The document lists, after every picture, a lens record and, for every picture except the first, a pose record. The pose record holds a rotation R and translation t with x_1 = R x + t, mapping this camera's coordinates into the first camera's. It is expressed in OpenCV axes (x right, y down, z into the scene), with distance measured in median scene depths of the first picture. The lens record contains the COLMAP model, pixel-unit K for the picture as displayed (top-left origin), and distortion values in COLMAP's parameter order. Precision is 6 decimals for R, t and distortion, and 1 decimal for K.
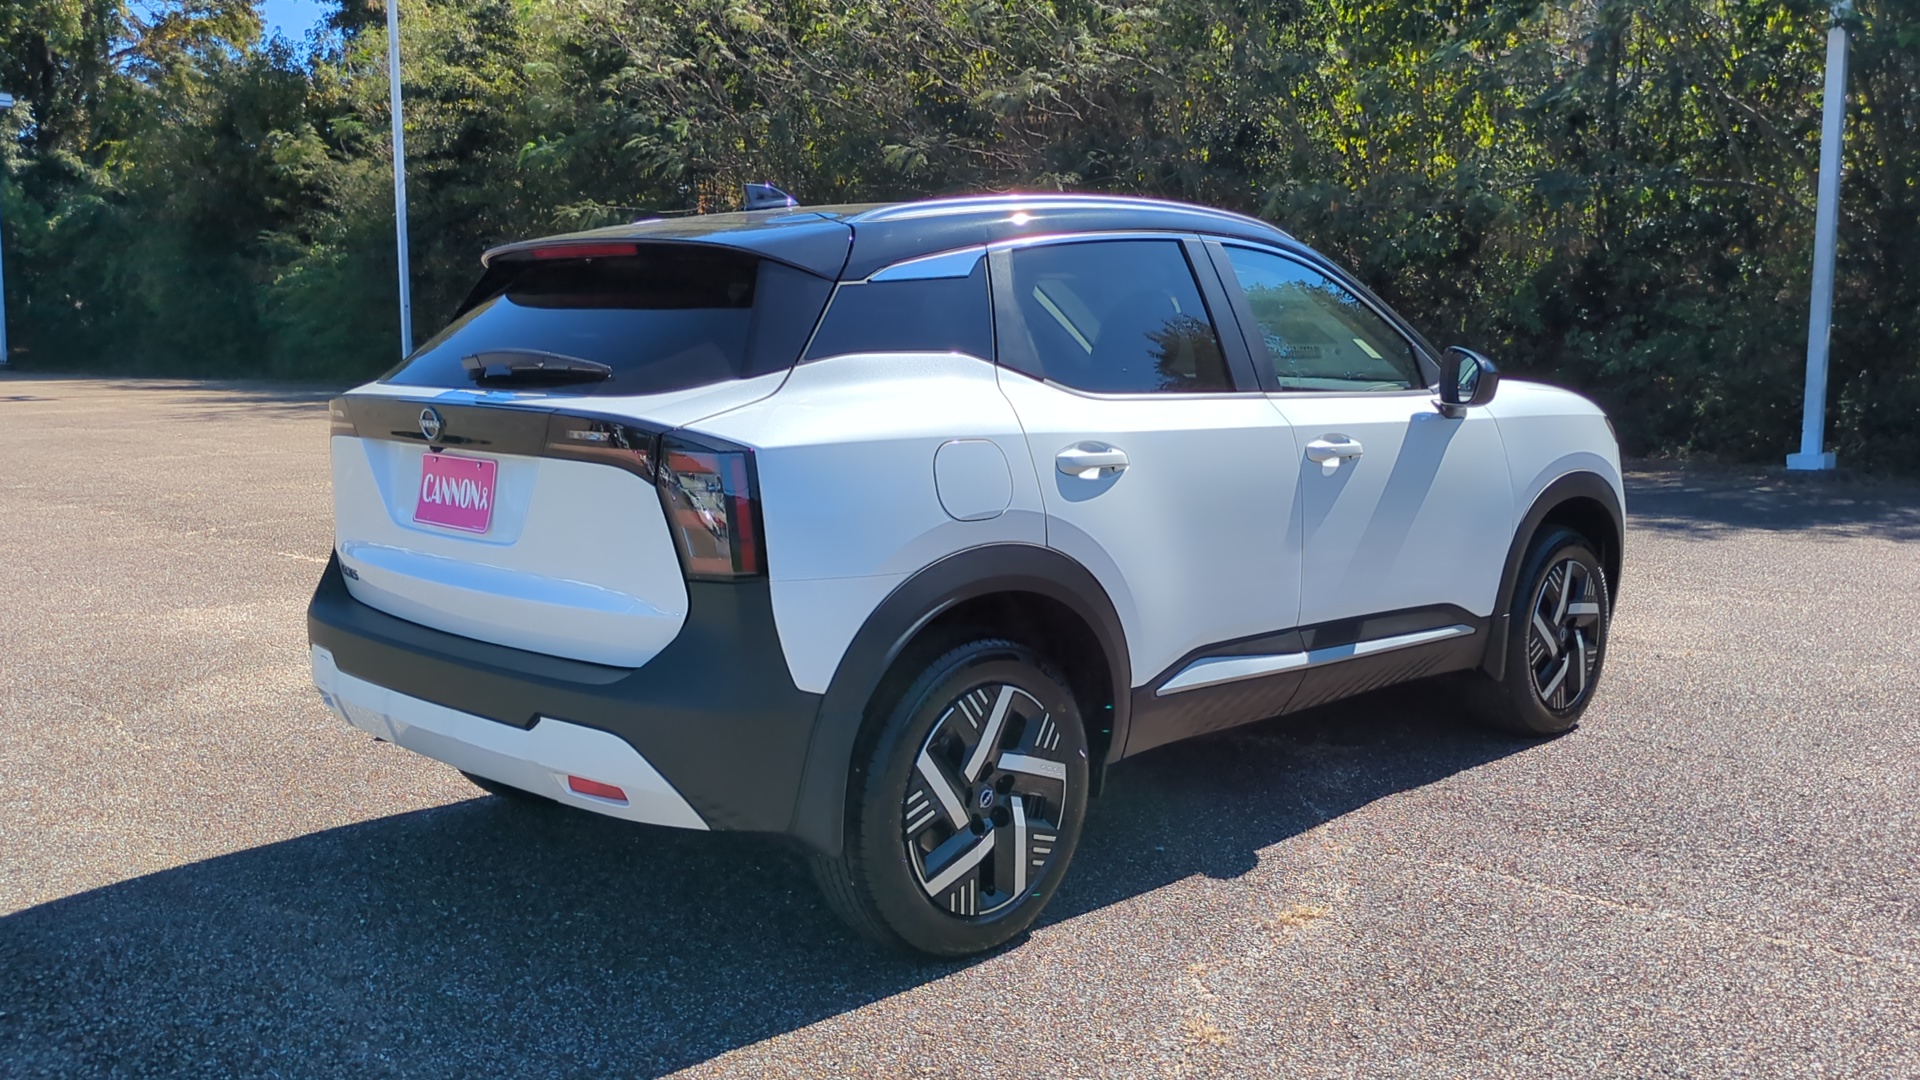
lens RADIAL K [[1663.6, 0, 960.0], [0, 1663.6, 540.0], [0, 0, 1]] dist [0.032081, -0.025745]
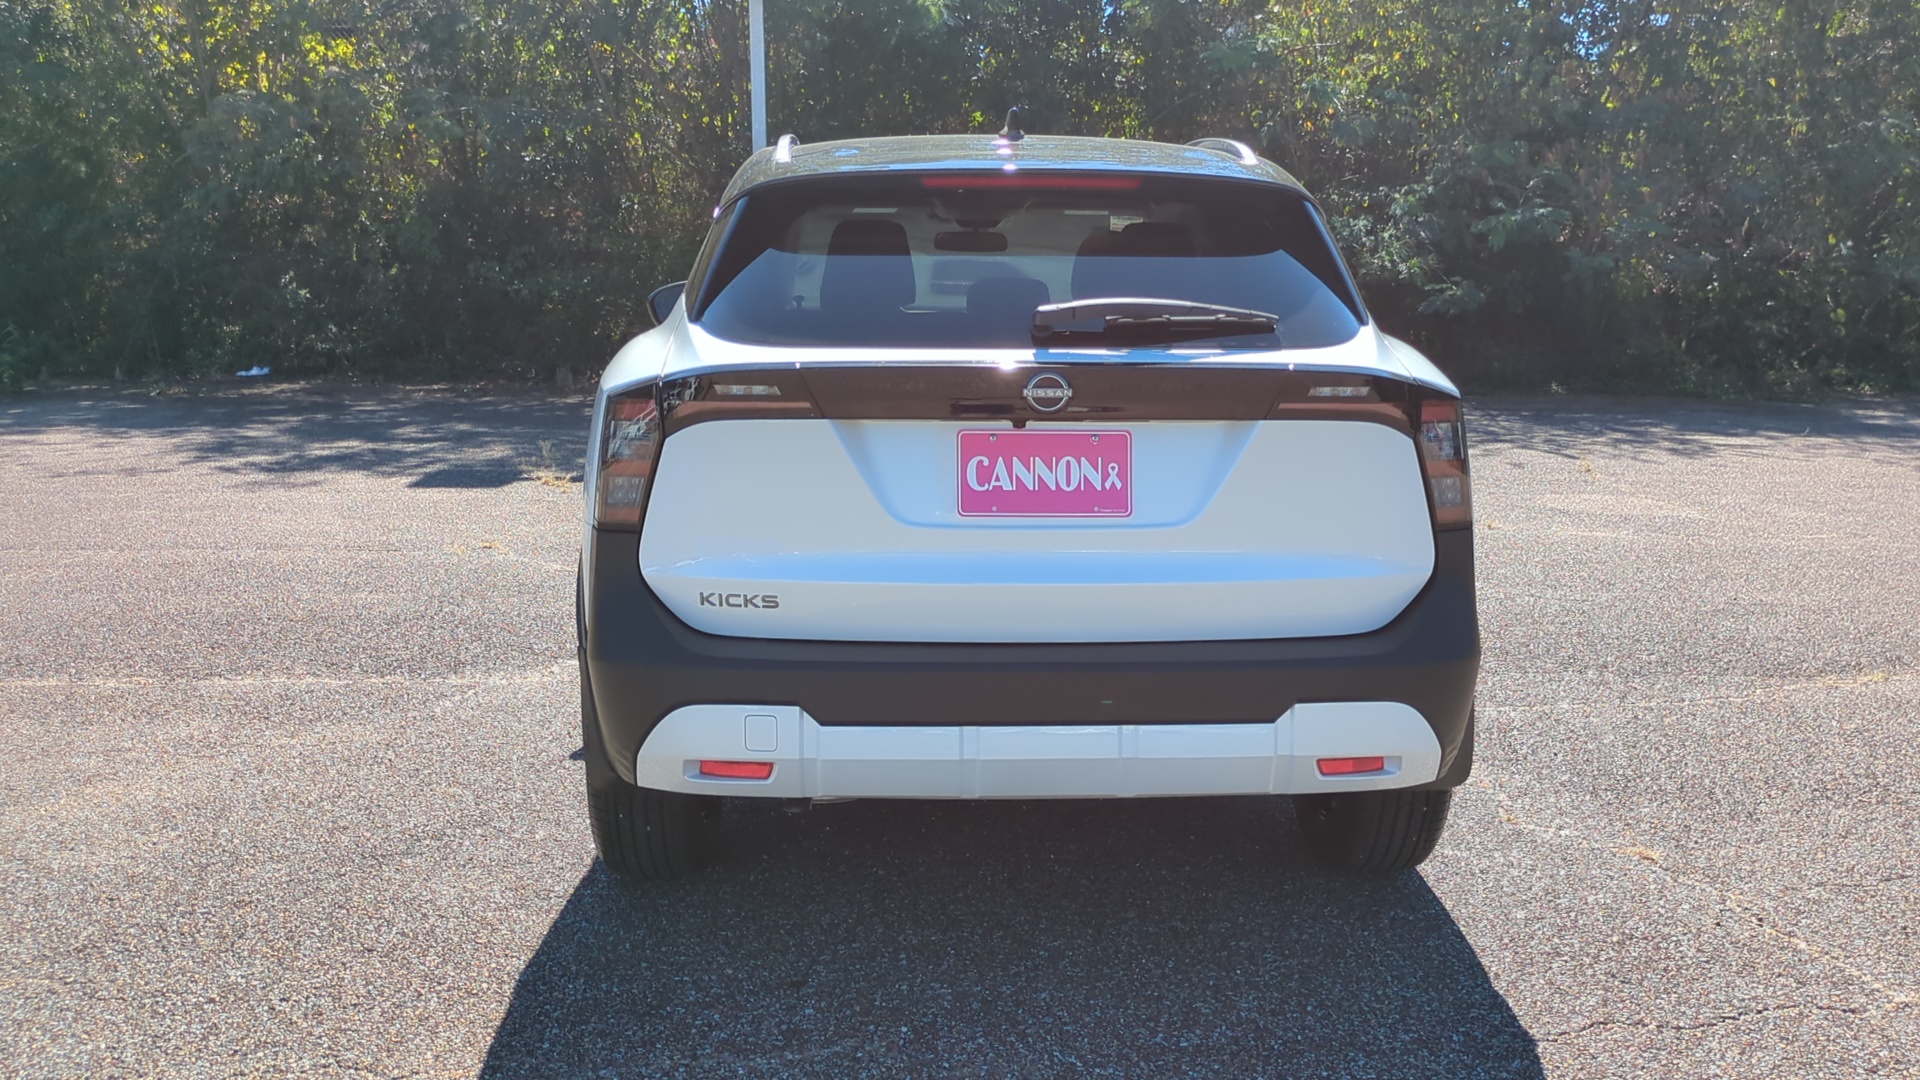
lens RADIAL K [[1663.6, 0, 960.0], [0, 1663.6, 540.0], [0, 0, 1]] dist [0.032081, -0.025745]
pose [[0.692342, -0.121160, 0.711324, -0.944766], [0.090610, 0.992597, 0.080878, -0.068246], [-0.715858, 0.008458, 0.698195, 0.462744]]
